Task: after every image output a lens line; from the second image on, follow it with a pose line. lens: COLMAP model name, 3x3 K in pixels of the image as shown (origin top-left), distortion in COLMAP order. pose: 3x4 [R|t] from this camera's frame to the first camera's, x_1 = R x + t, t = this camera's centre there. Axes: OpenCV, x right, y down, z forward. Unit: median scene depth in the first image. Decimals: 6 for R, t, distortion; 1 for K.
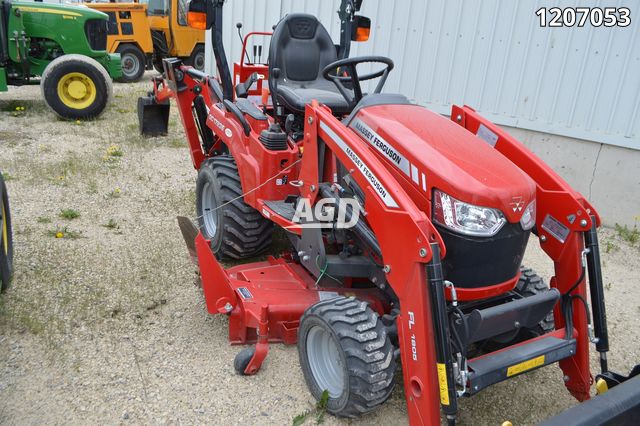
lens RADIAL K [[515.2, 0, 320.0], [0, 515.2, 226.0], [0, 0, 1]] dist [-0.069971, 0.002997]
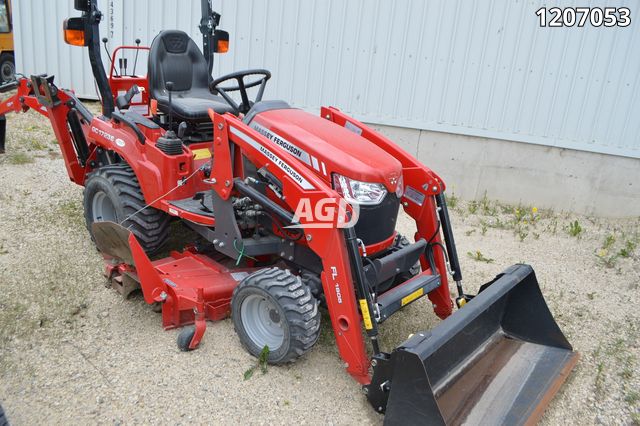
lens RADIAL K [[515.2, 0, 320.0], [0, 515.2, 226.0], [0, 0, 1]] dist [-0.069971, 0.002997]
pose [[0.936142, -0.120470, 0.330342, -0.219299], [0.119951, 0.992535, 0.022036, 0.024031], [-0.330530, 0.018996, 0.943604, -0.187208]]
